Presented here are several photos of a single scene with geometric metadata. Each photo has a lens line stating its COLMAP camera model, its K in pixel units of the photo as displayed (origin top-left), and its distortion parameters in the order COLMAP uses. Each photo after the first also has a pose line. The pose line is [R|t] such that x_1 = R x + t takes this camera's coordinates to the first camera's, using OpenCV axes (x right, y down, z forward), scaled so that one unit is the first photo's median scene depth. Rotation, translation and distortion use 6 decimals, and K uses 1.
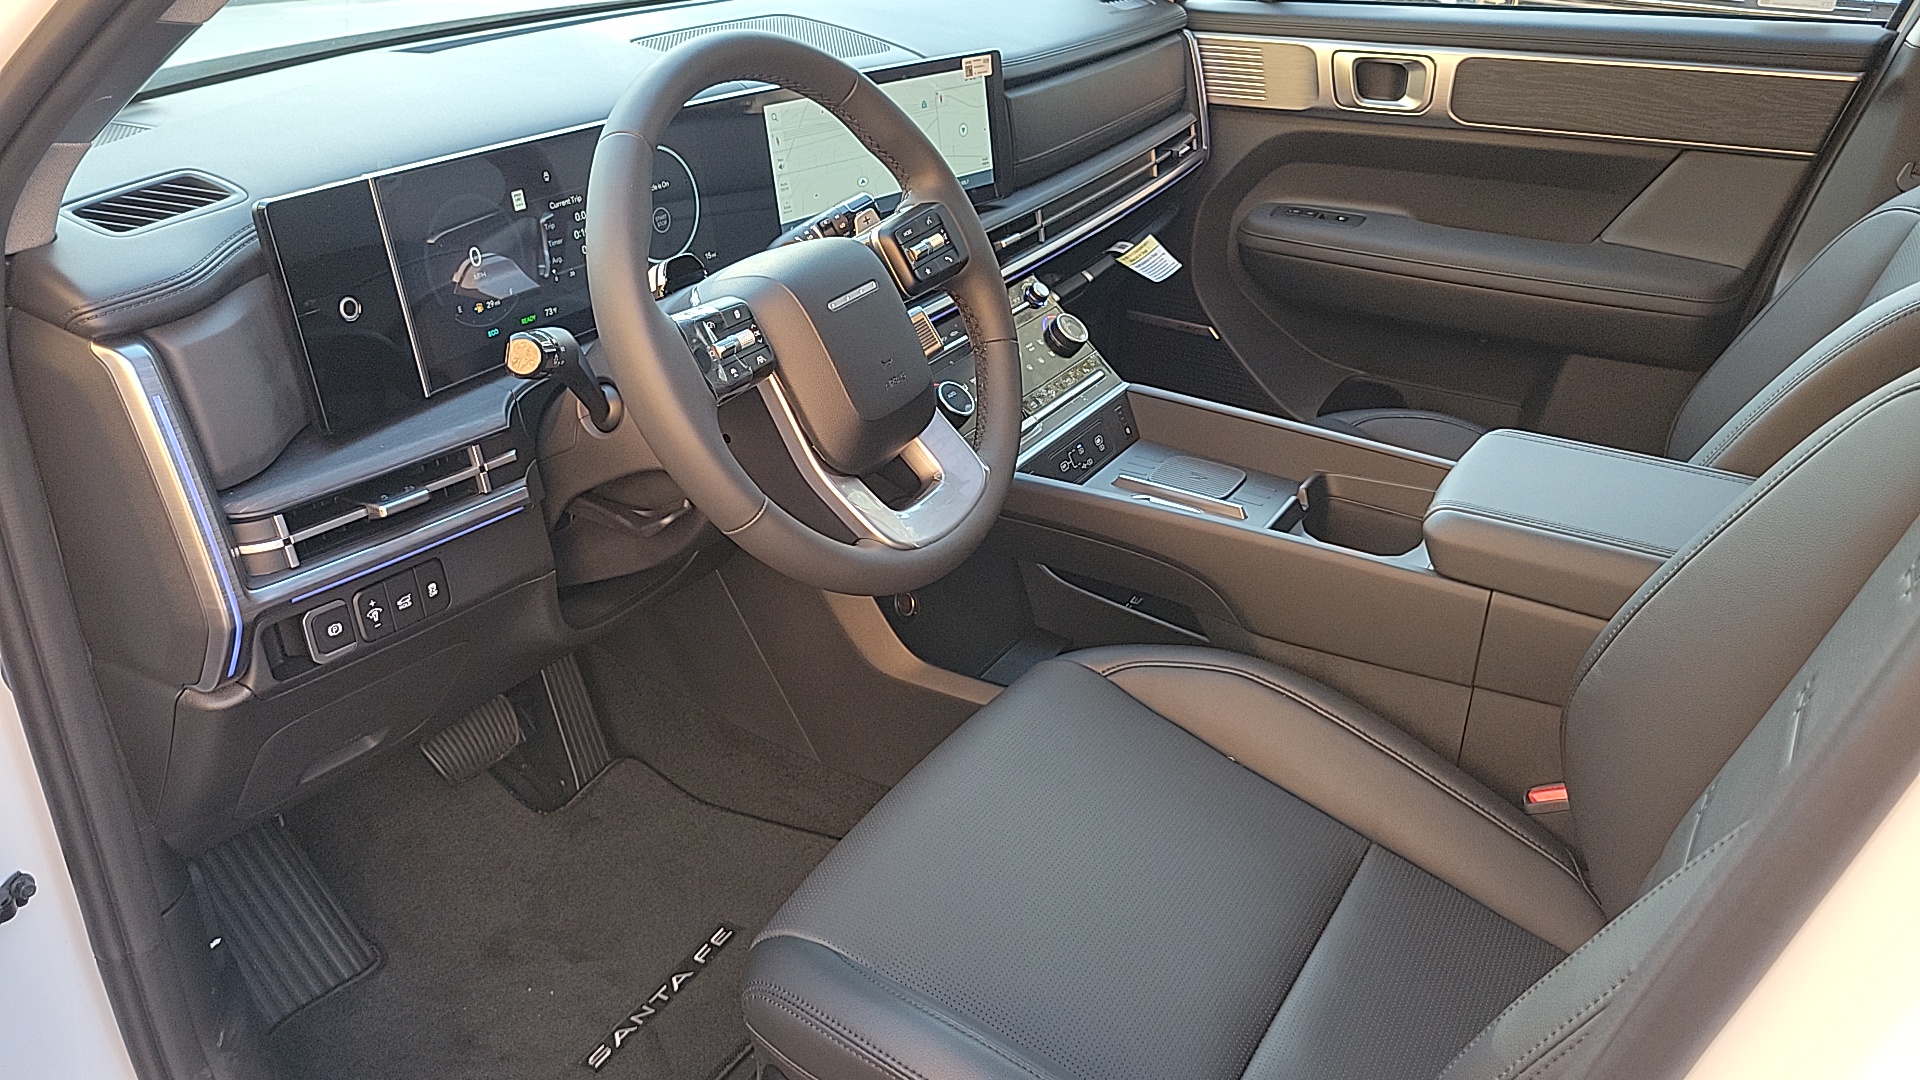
lens RADIAL K [[1431.5, 0, 906.3], [0, 1431.5, 543.4], [0, 0, 1]] dist [0.028663, -0.017190]
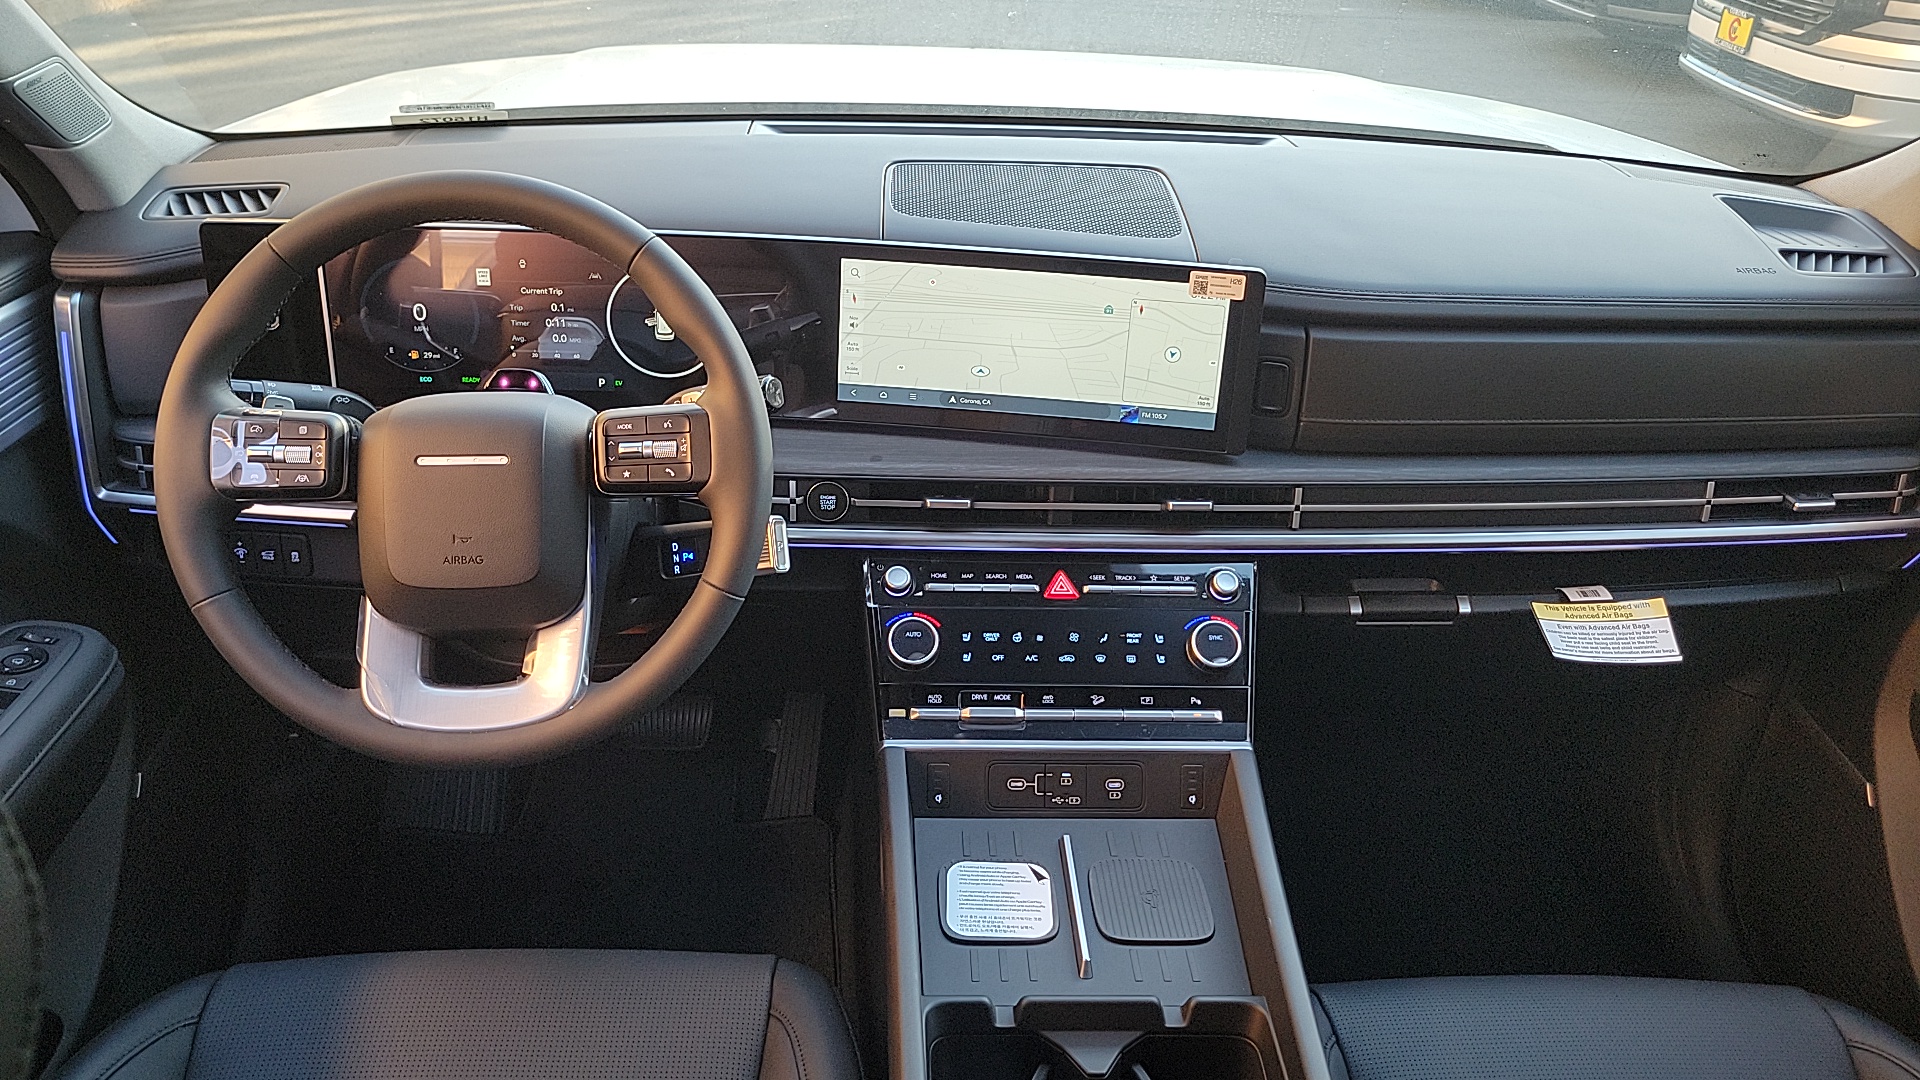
lens RADIAL K [[1431.5, 0, 971.0], [0, 1431.5, 552.8], [0, 0, 1]] dist [0.028663, -0.017190]
pose [[0.562882, 0.409809, -0.717789, 0.577484], [-0.405061, 0.893766, 0.192635, -0.292828], [0.720478, 0.182317, 0.669082, 0.406387]]
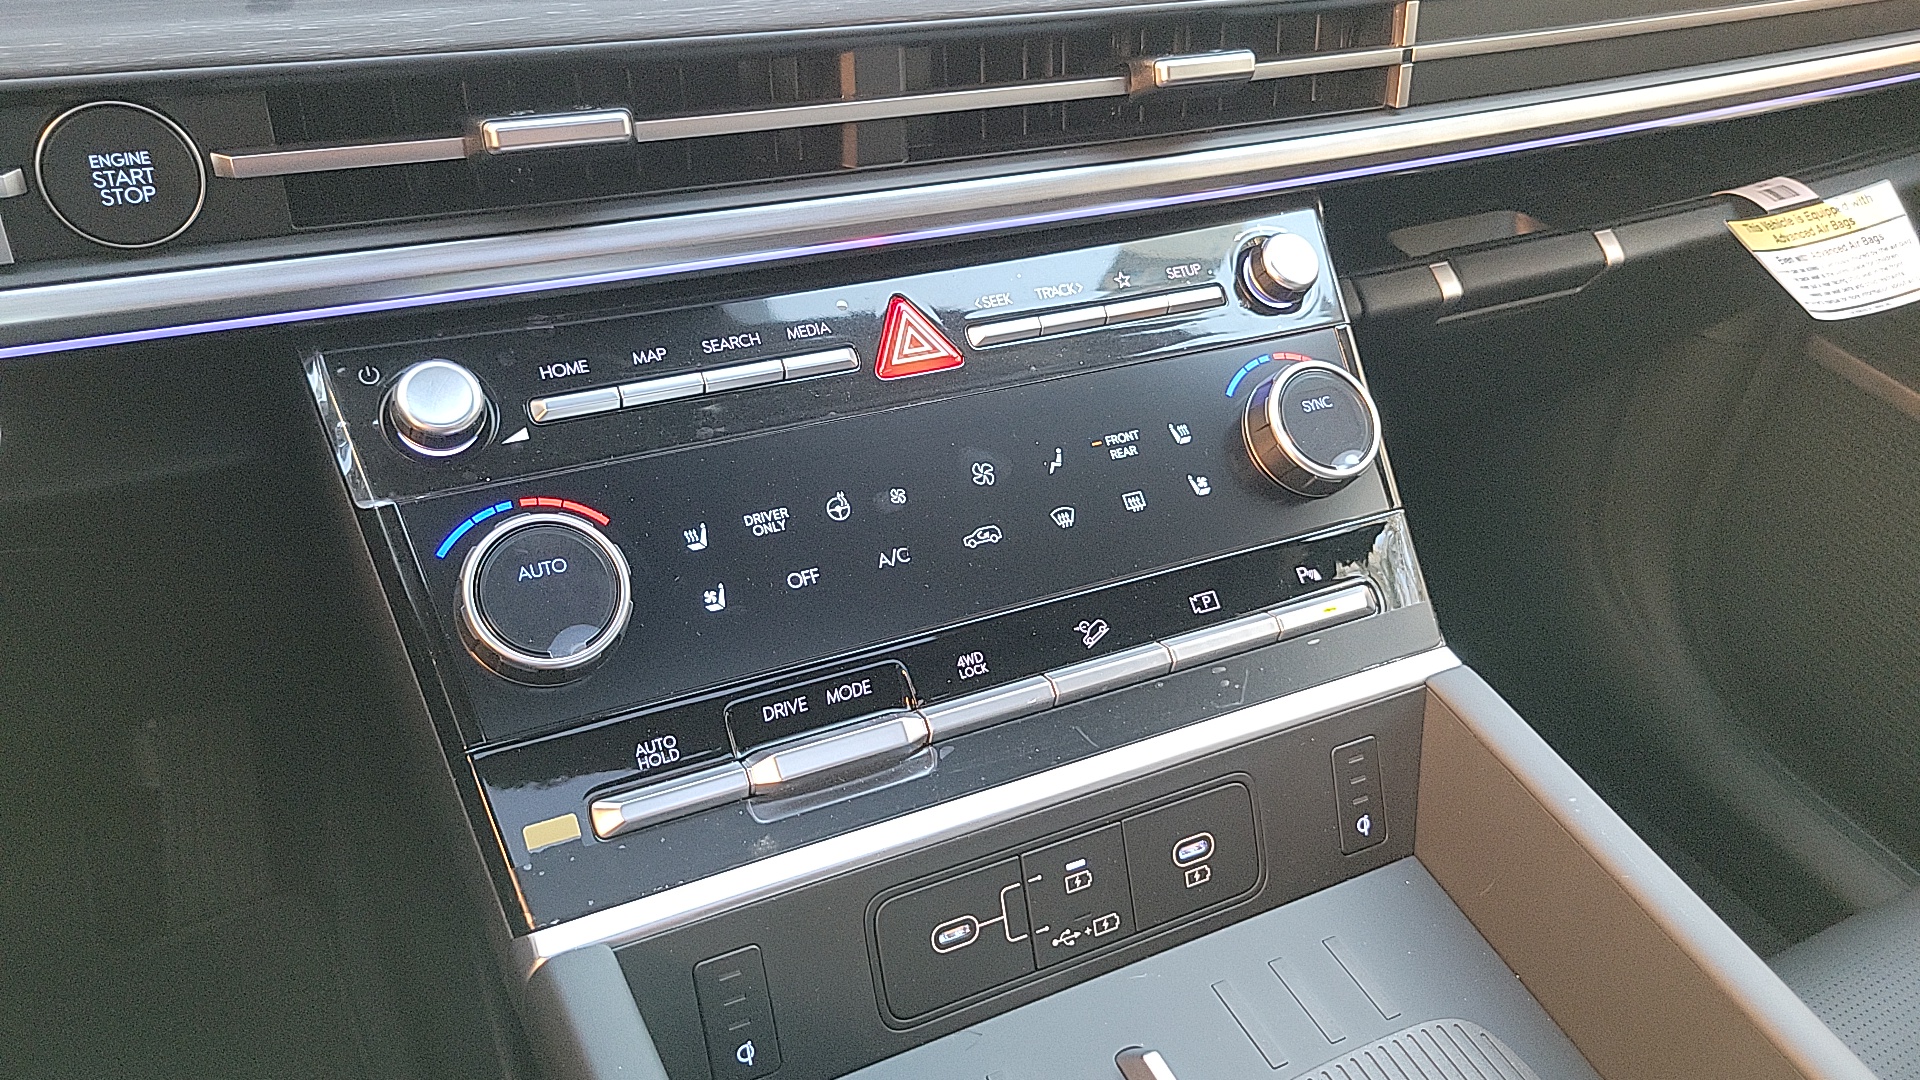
lens RADIAL K [[1431.5, 0, 944.2], [0, 1431.5, 545.9], [0, 0, 1]] dist [0.028663, -0.017190]
pose [[0.851514, 0.362370, -0.378962, 0.174643], [-0.304922, 0.930201, 0.204325, -0.166702], [0.426552, -0.058432, 0.902574, 0.717750]]
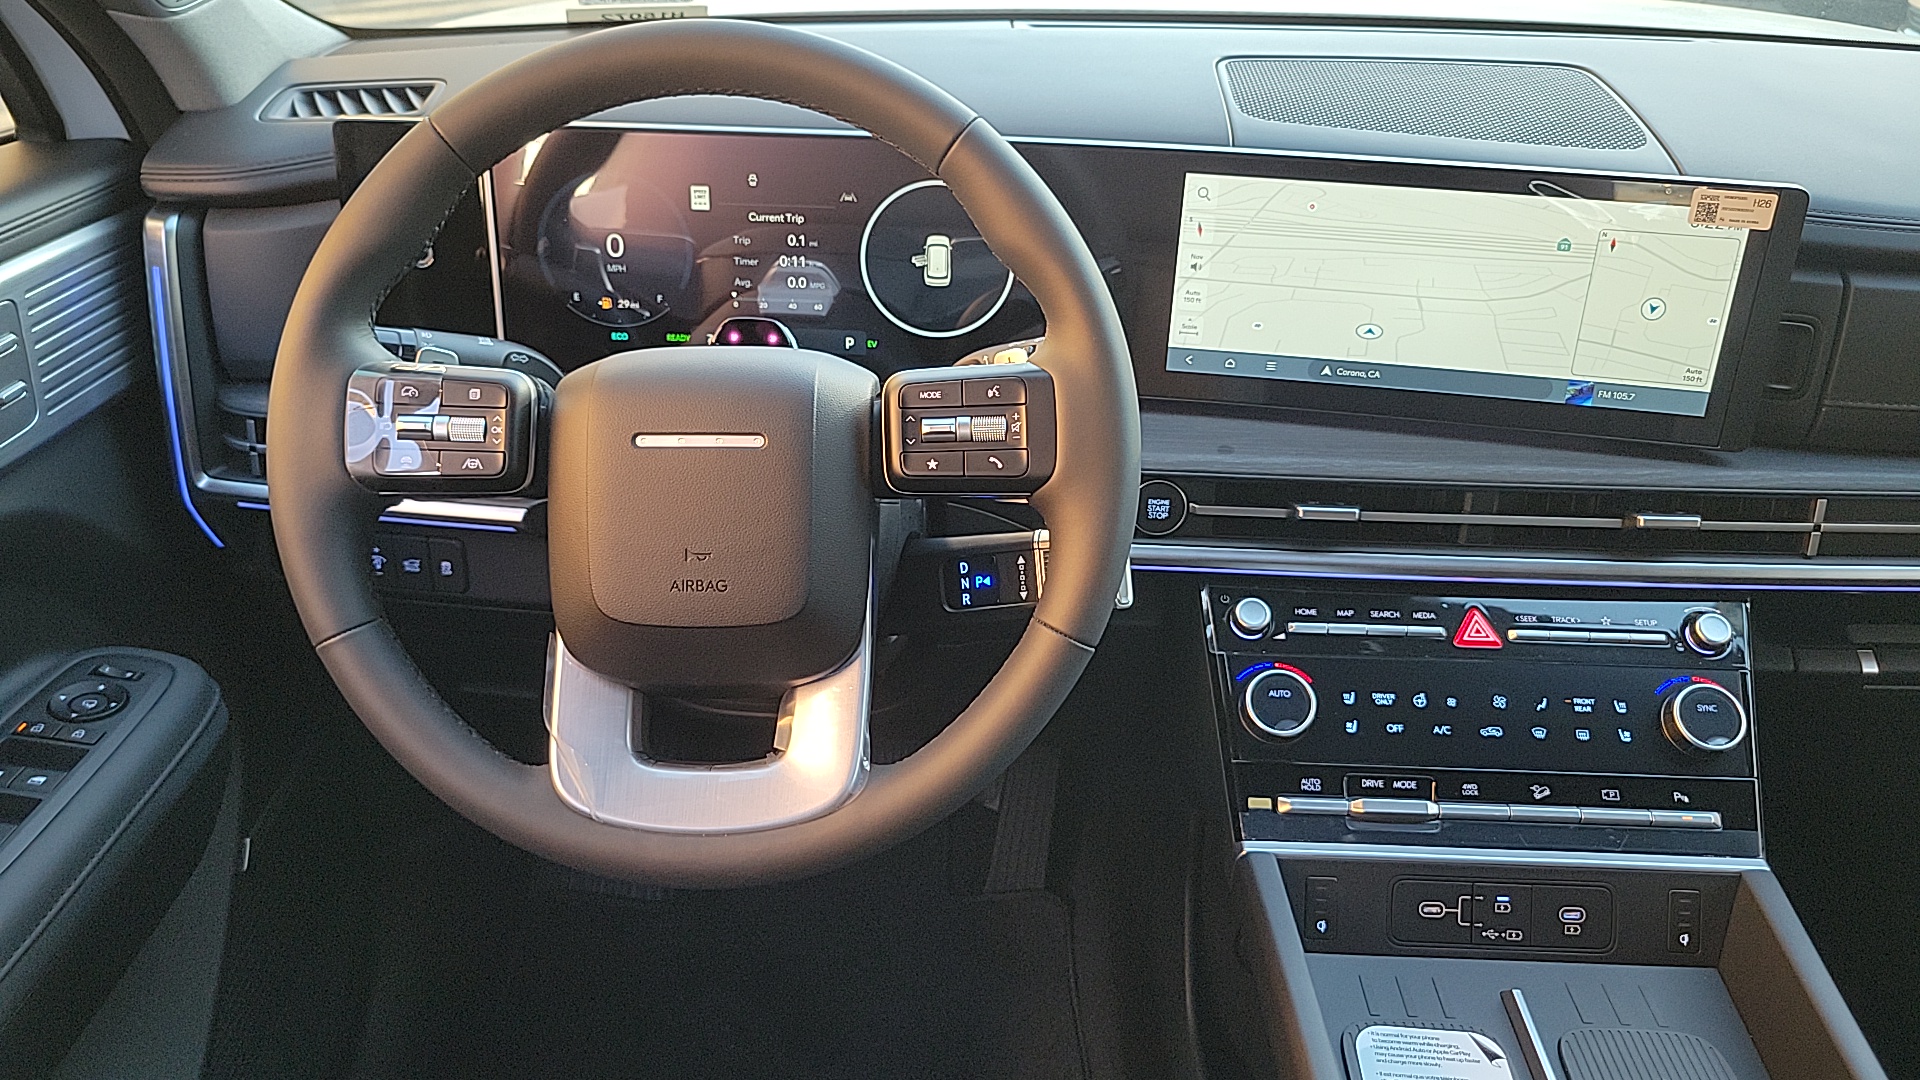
lens RADIAL K [[1431.5, 0, 983.9], [0, 1431.5, 571.1], [0, 0, 1]] dist [0.028663, -0.017190]
pose [[0.512148, 0.428281, -0.744499, 0.362386], [-0.409703, 0.883654, 0.226493, -0.214473], [0.754883, 0.189025, 0.628030, 0.461096]]
